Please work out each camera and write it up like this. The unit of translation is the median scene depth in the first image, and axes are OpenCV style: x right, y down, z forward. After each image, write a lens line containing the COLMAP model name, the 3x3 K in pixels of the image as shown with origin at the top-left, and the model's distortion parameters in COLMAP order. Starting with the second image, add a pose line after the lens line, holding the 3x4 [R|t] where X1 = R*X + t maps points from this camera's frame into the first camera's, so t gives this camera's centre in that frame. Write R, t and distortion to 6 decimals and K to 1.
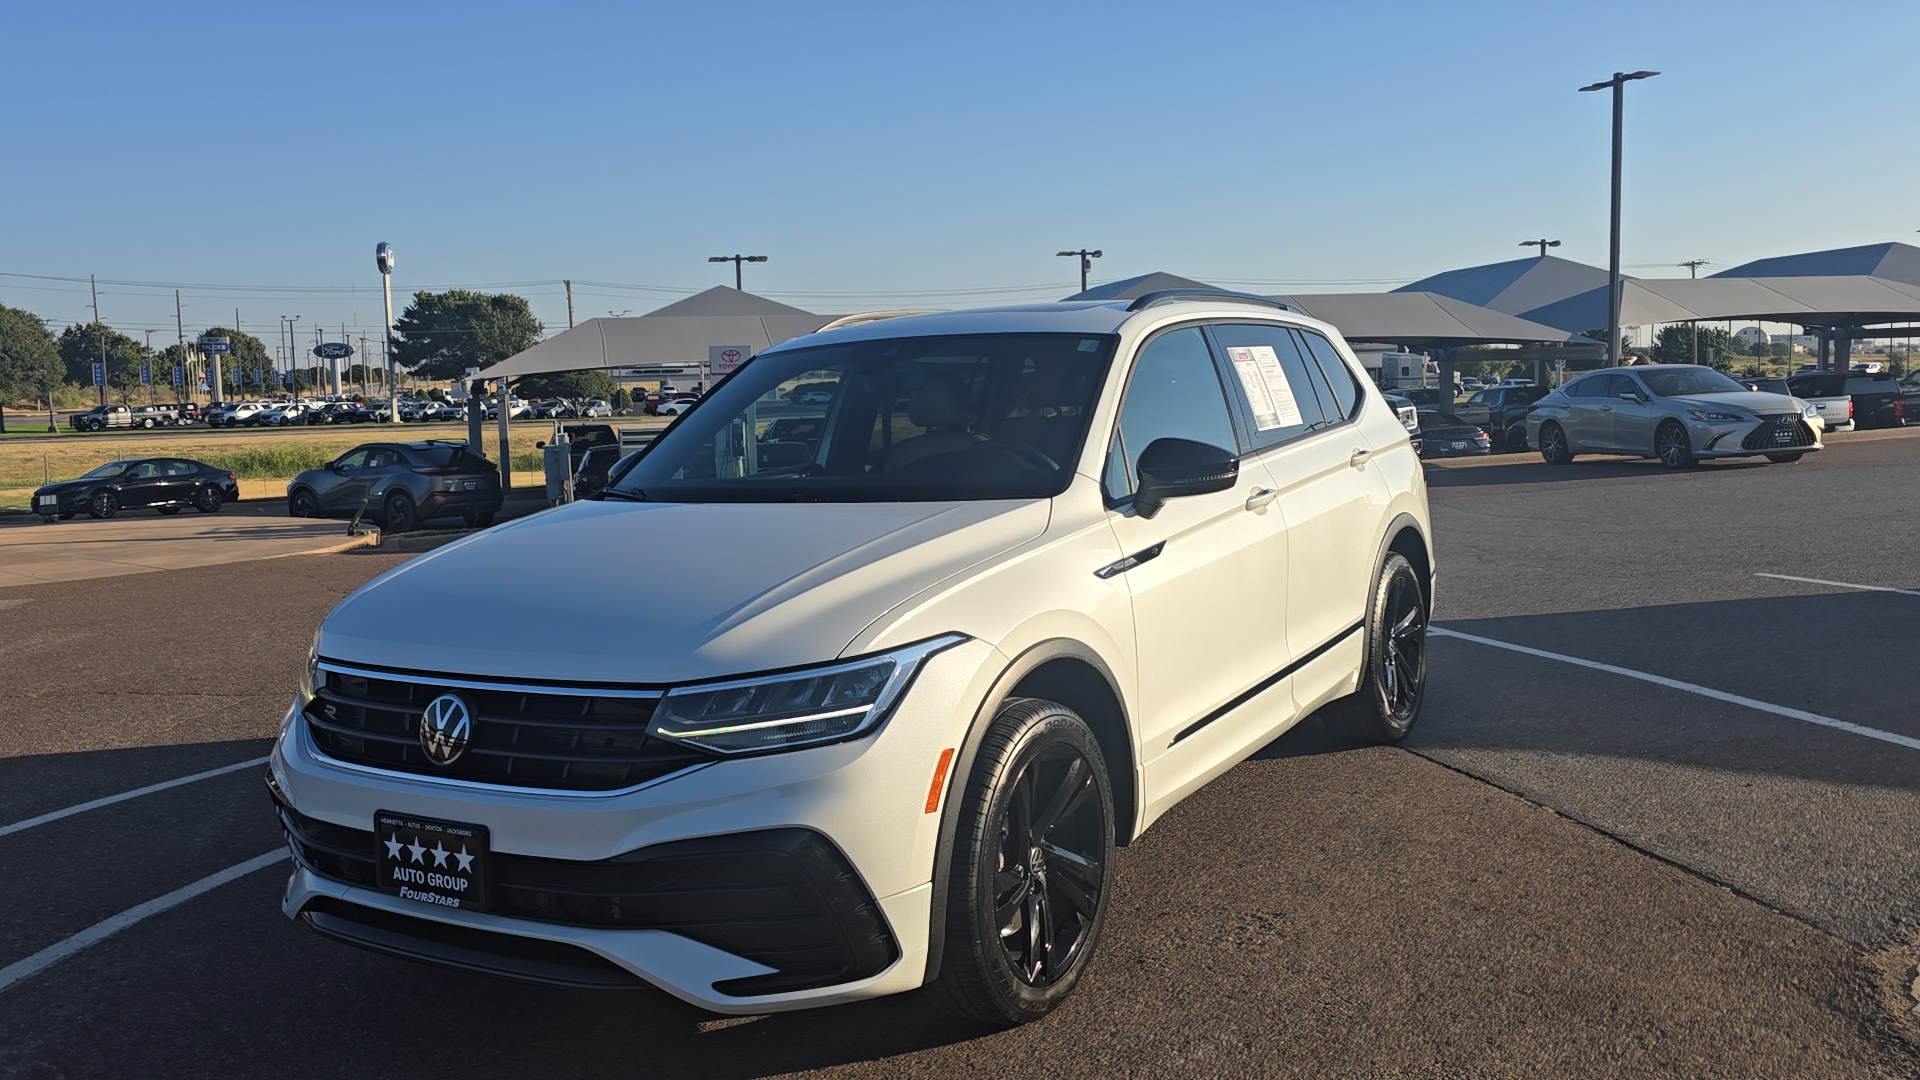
lens RADIAL K [[1637.0, 0, 944.6], [0, 1637.0, 523.0], [0, 0, 1]] dist [-0.000403, 0.037347]
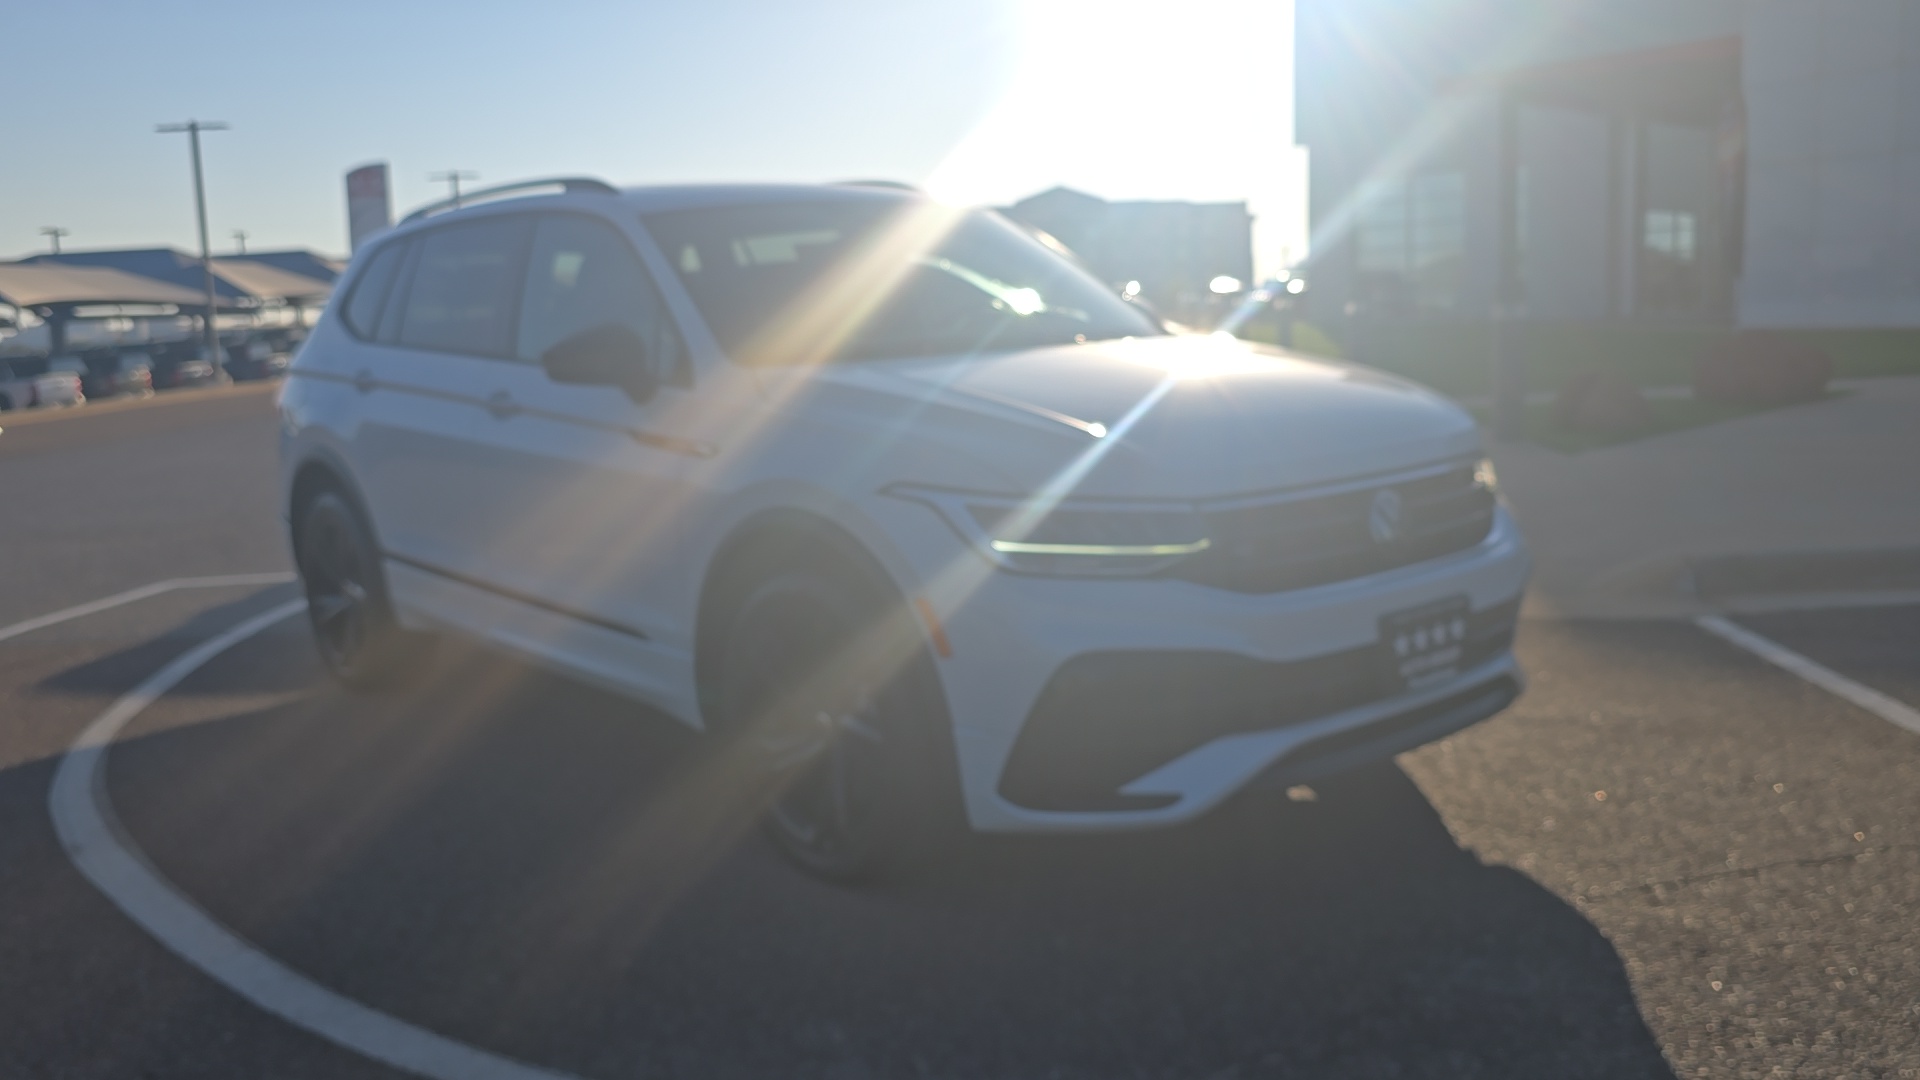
lens RADIAL K [[1637.0, 0, 954.3], [0, 1637.0, 594.0], [0, 0, 1]] dist [-0.000403, 0.037347]
pose [[0.305685, -0.140689, 0.941681, -1.003543], [0.111462, 0.987510, 0.111354, 0.017385], [-0.945586, 0.070922, 0.317548, 0.687853]]
